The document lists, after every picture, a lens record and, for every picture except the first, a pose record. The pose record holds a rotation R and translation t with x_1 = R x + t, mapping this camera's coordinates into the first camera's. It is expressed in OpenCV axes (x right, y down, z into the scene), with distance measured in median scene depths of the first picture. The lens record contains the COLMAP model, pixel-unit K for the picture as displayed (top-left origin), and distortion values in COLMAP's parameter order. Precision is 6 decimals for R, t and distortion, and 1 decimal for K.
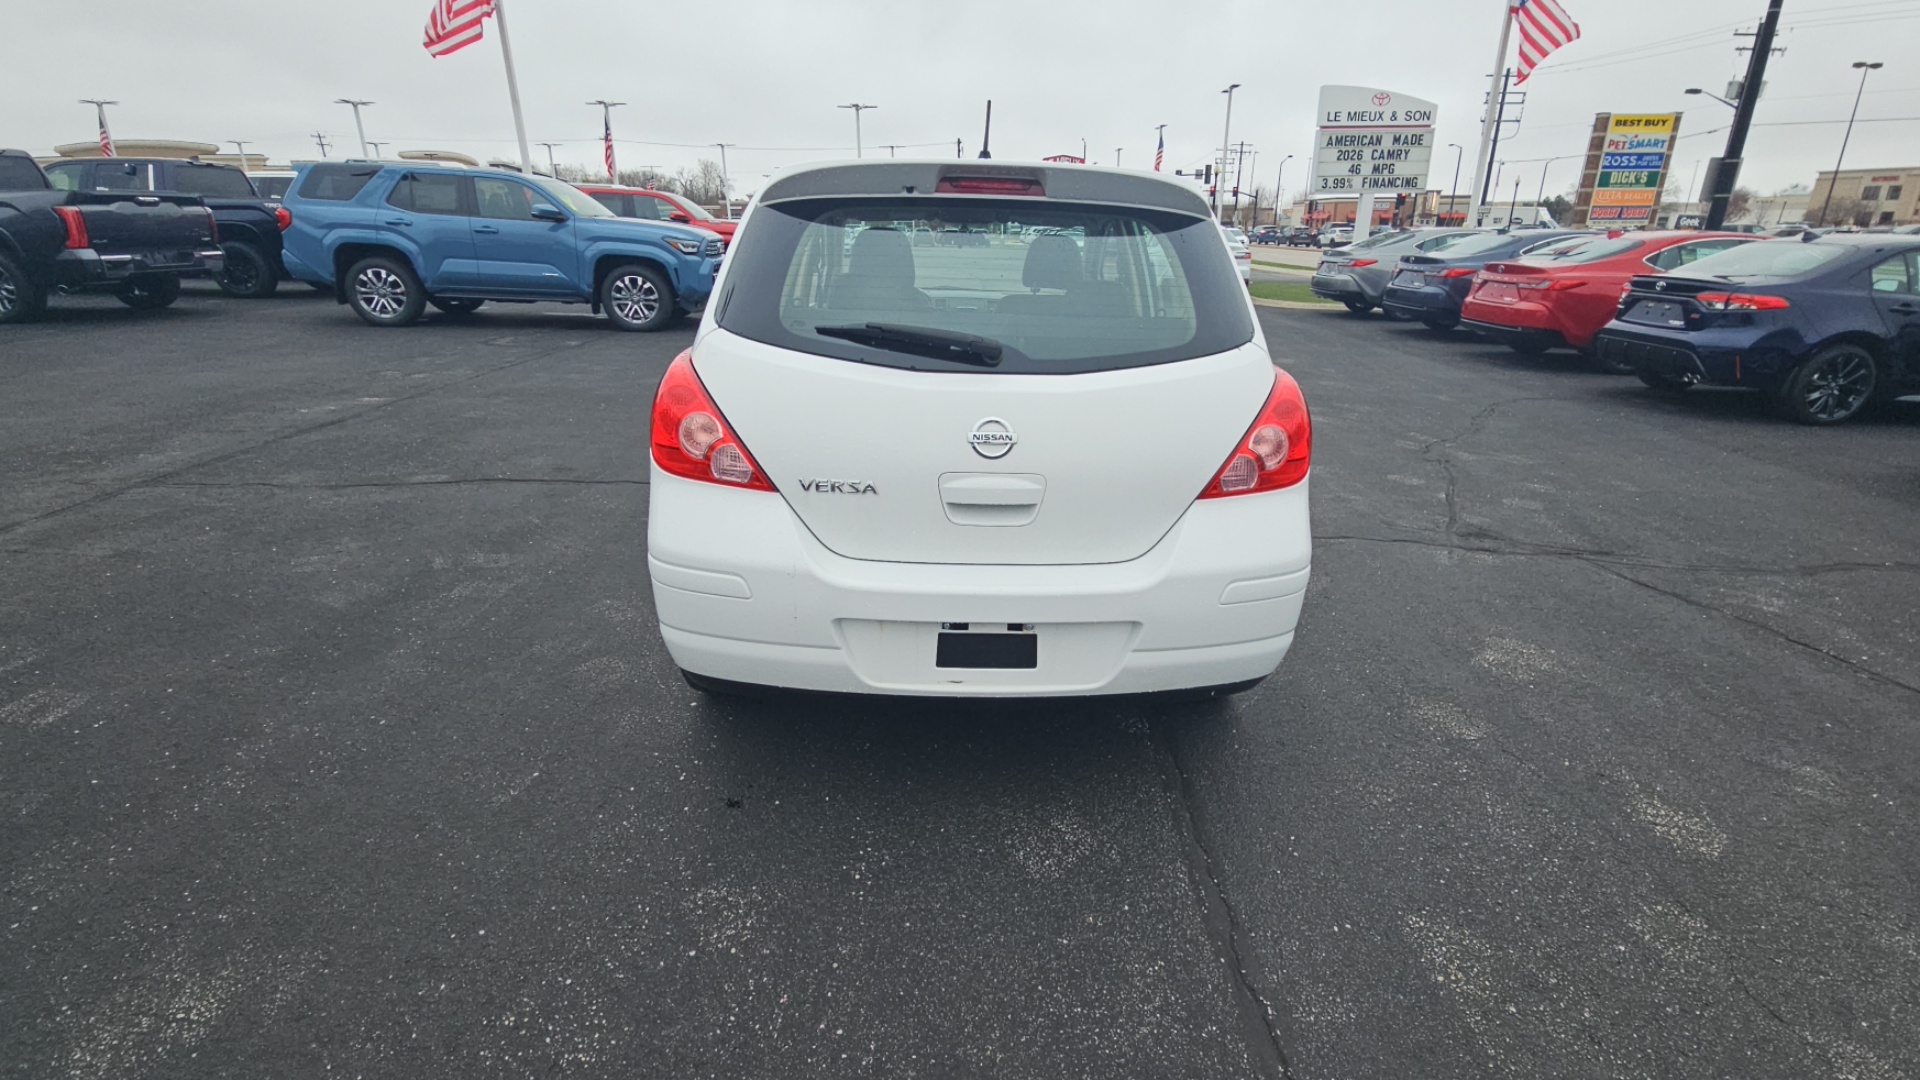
lens RADIAL K [[858.8, 0, 981.1], [0, 858.8, 541.2], [0, 0, 1]] dist [0.009475, -0.007058]
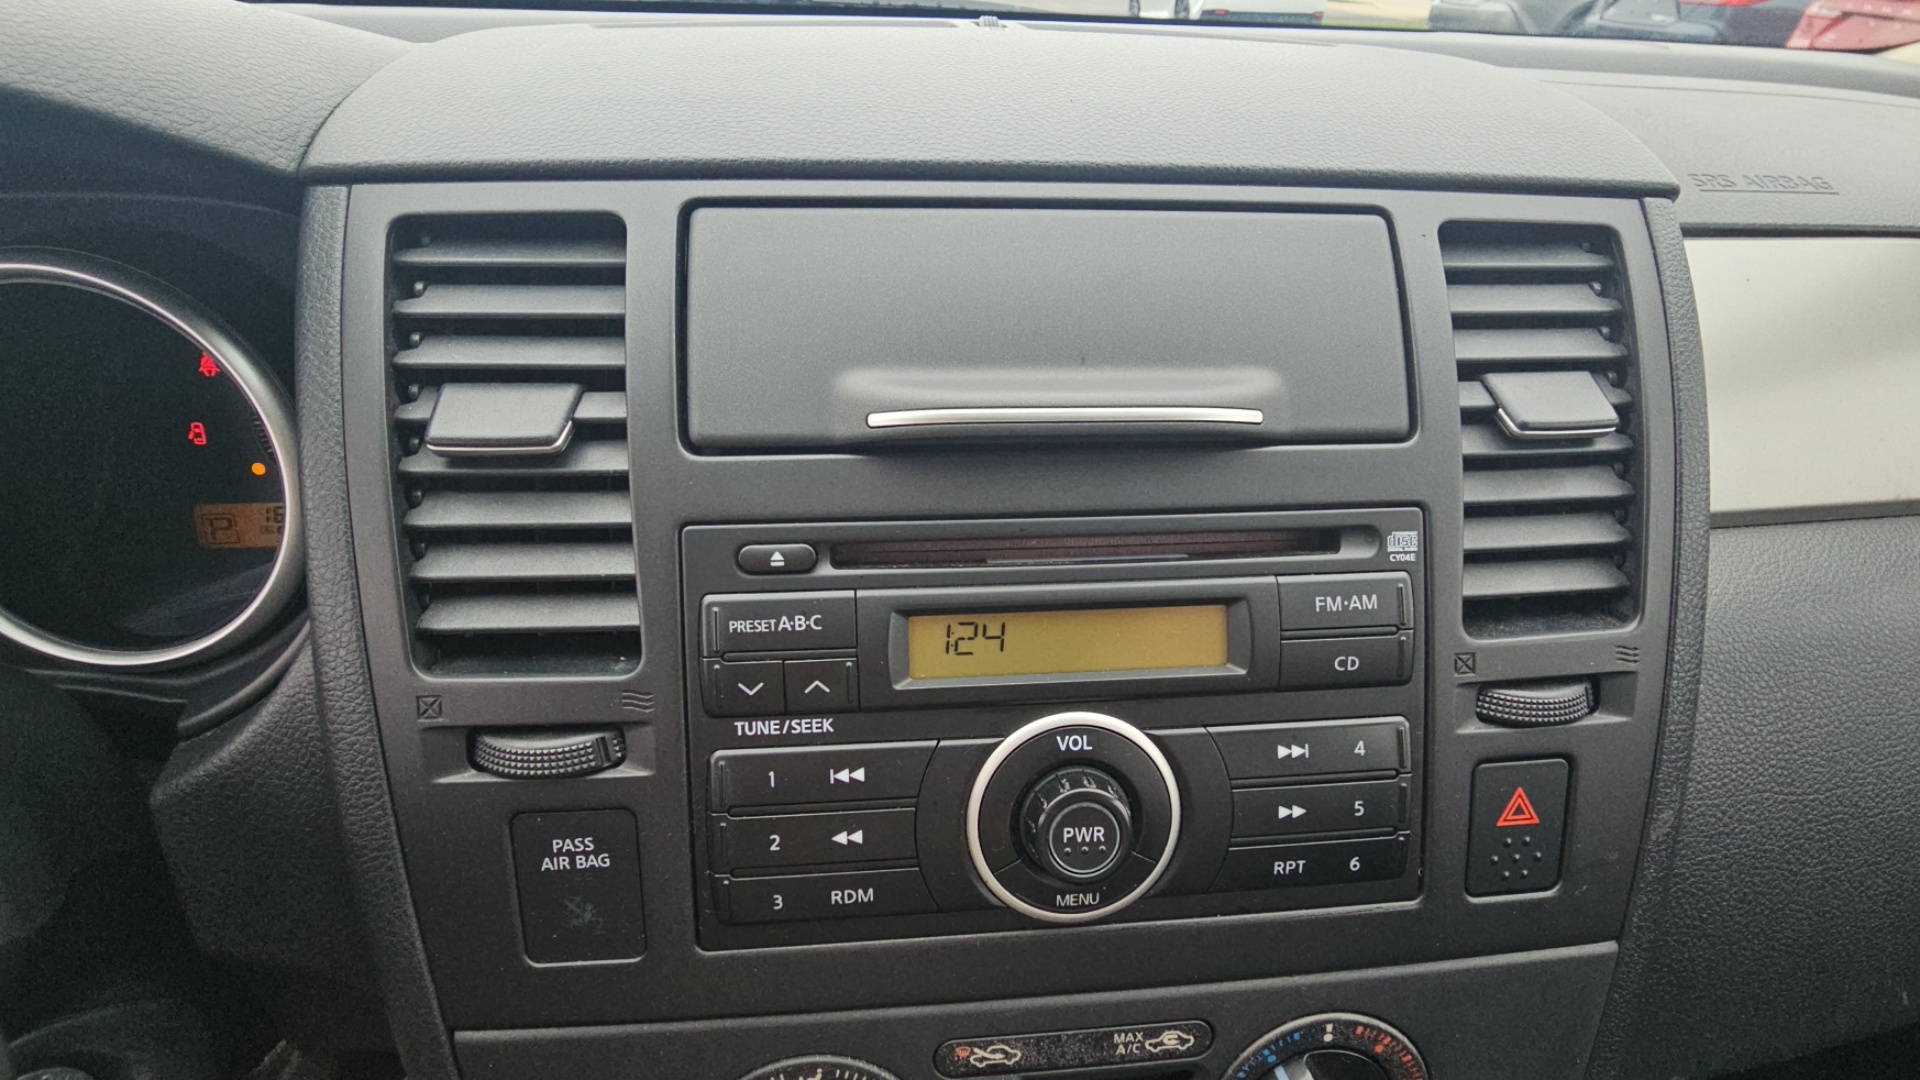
lens RADIAL K [[858.8, 0, 981.1], [0, 858.8, 541.2], [0, 0, 1]] dist [0.009475, -0.007058]
pose [[0.998403, -0.027762, 0.049204, -0.010457], [0.014643, 0.968333, 0.249233, -0.118612], [-0.054565, -0.248115, 0.967193, 0.409978]]
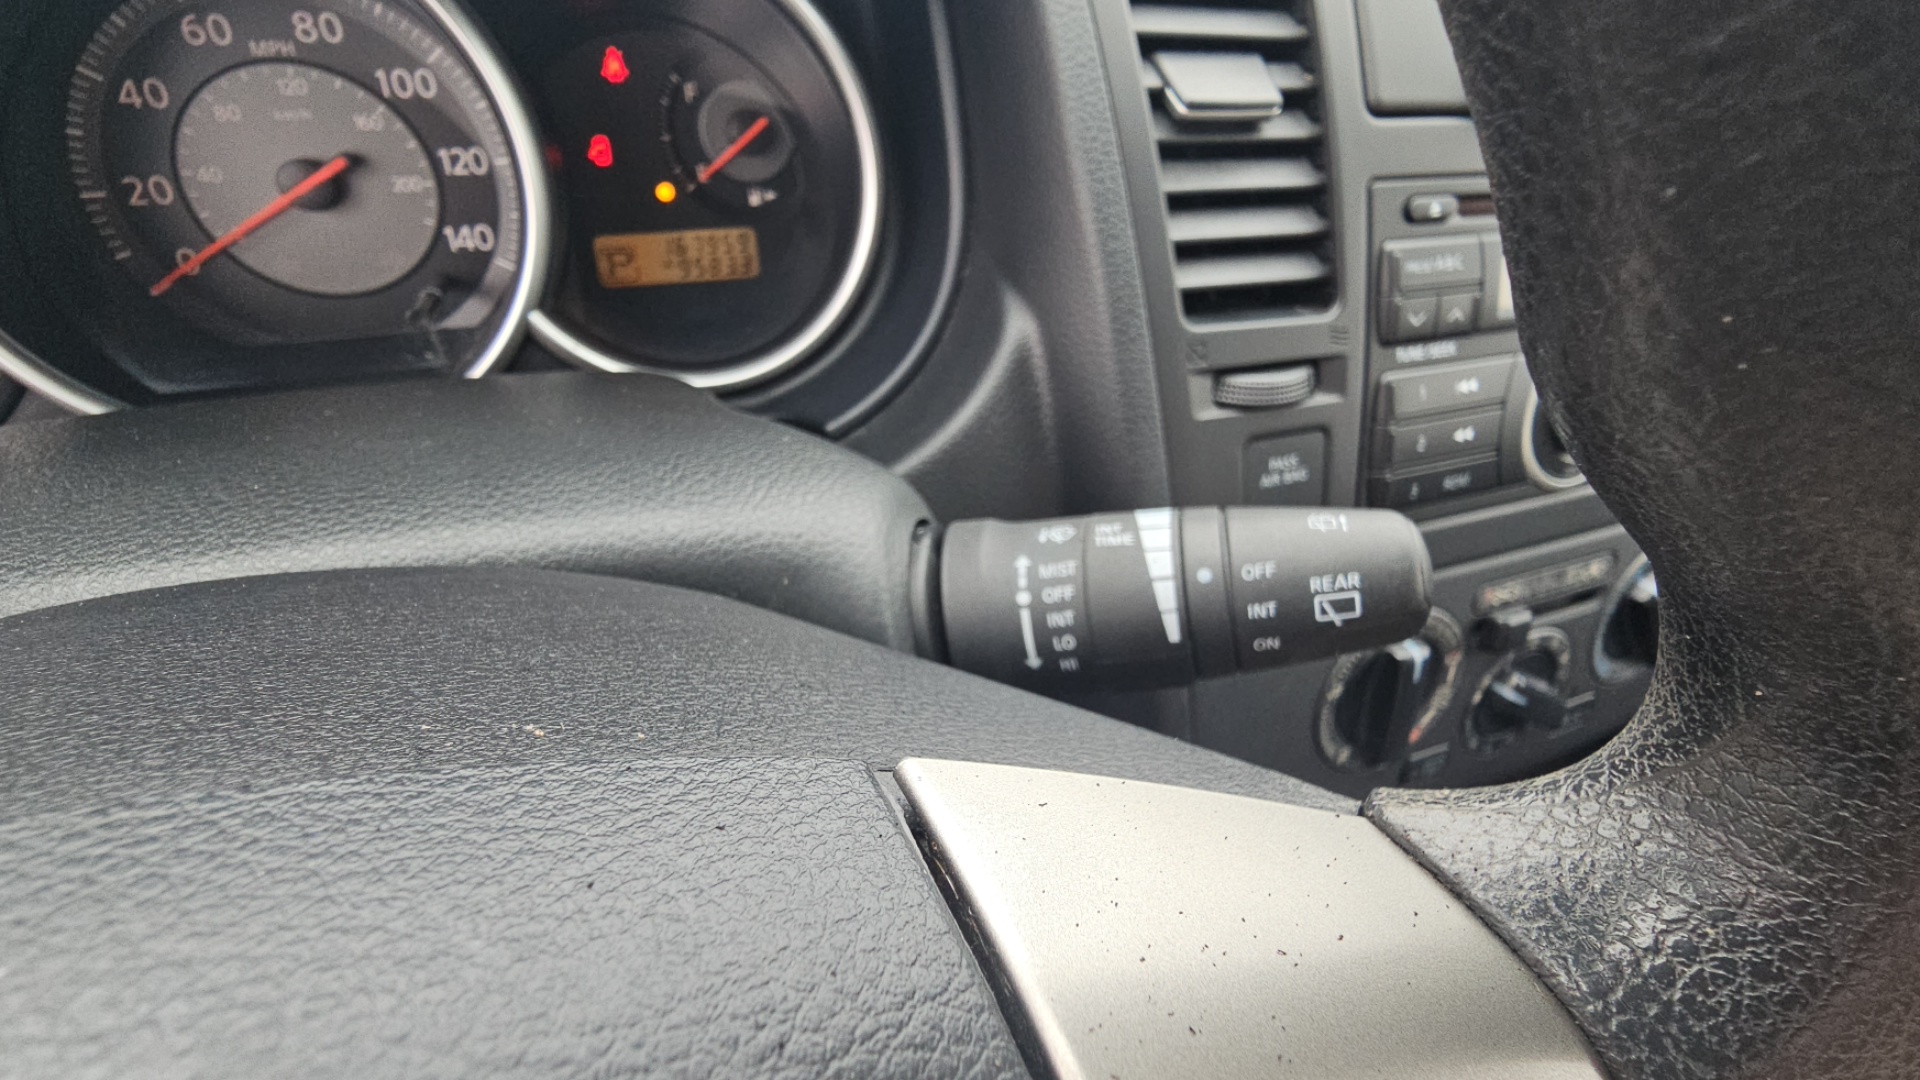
lens RADIAL K [[876.8, 0, 980.1], [0, 876.8, 544.3], [0, 0, 1]] dist [0.014491, -0.011208]
pose [[0.938141, -0.171049, 0.301055, -0.035155], [0.020967, 0.895930, 0.443700, -0.116160], [-0.345619, -0.409940, 0.844095, 0.408992]]
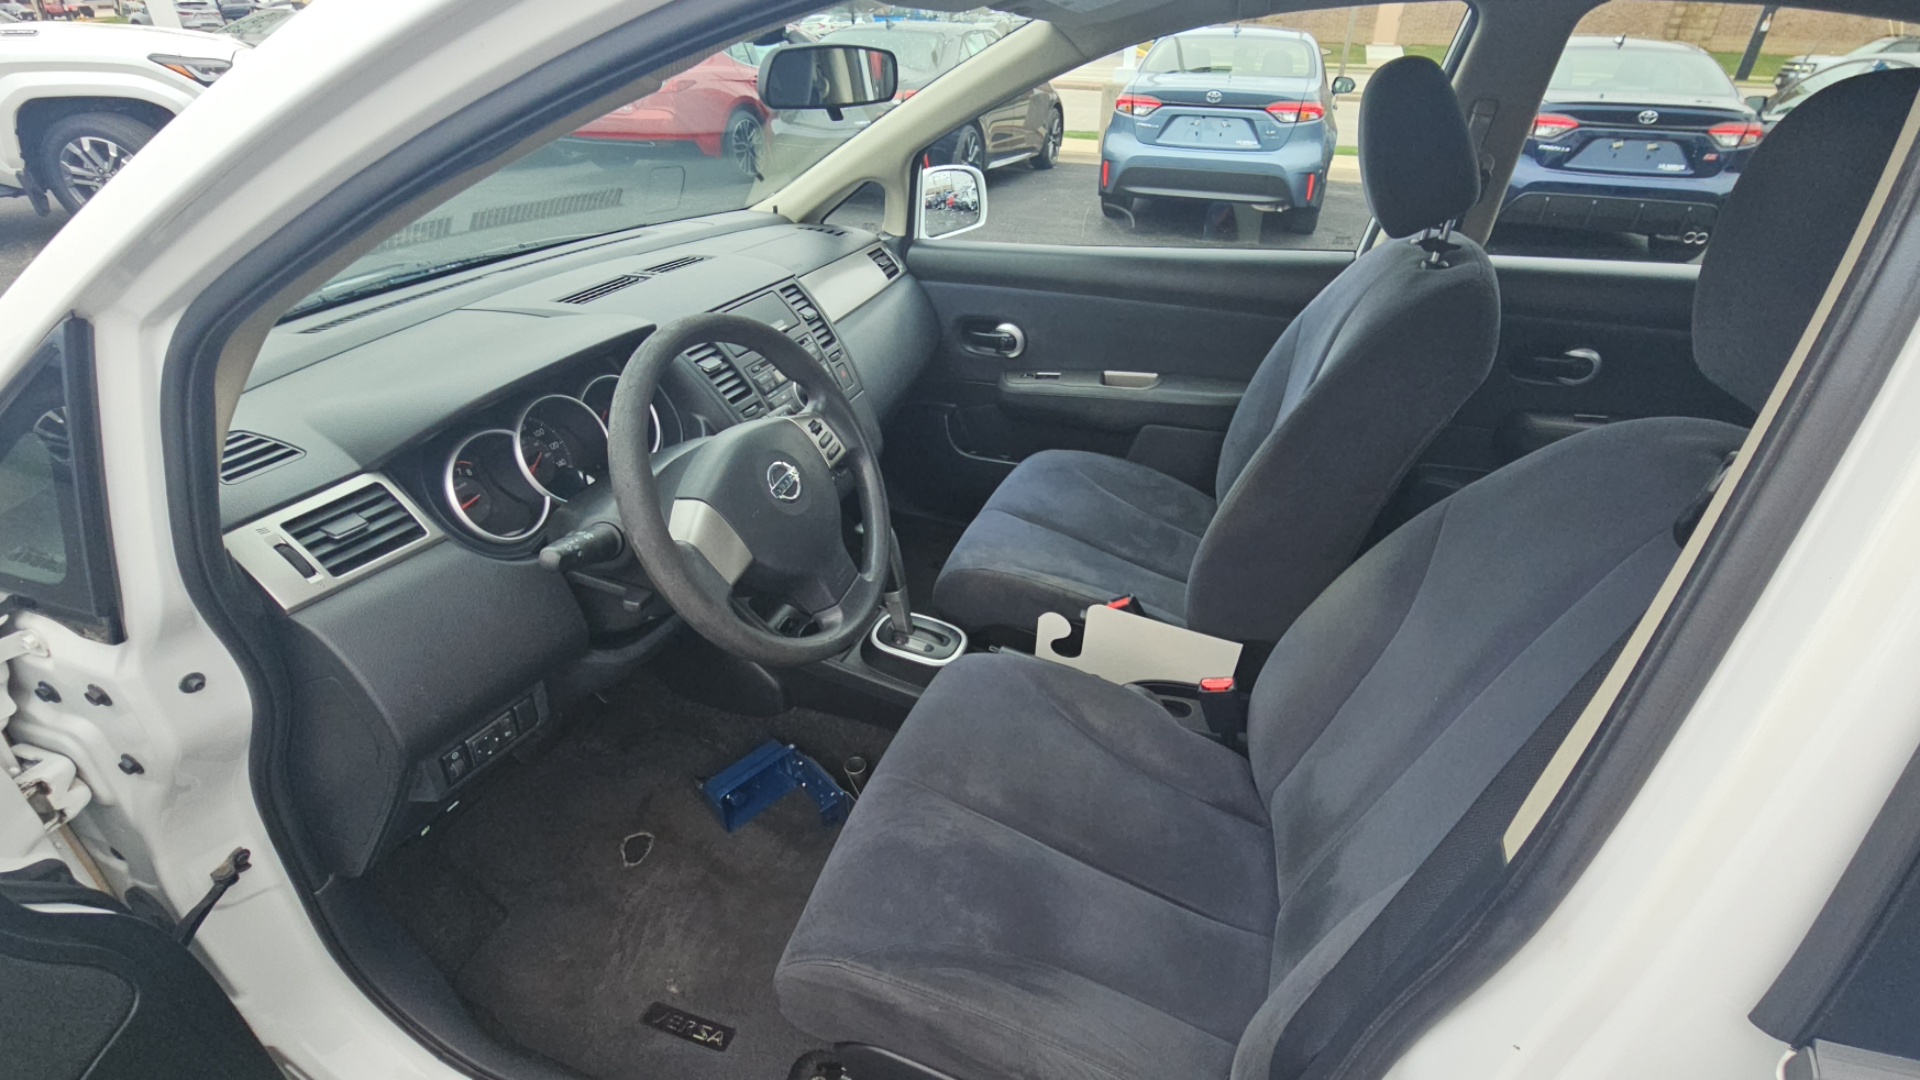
lens RADIAL K [[858.8, 0, 981.1], [0, 858.8, 541.2], [0, 0, 1]] dist [0.009475, -0.007058]
pose [[0.353673, -0.487816, 0.798092, -0.109489], [0.309525, 0.866203, 0.392283, -0.129694], [-0.882672, 0.108290, 0.457344, 0.350380]]
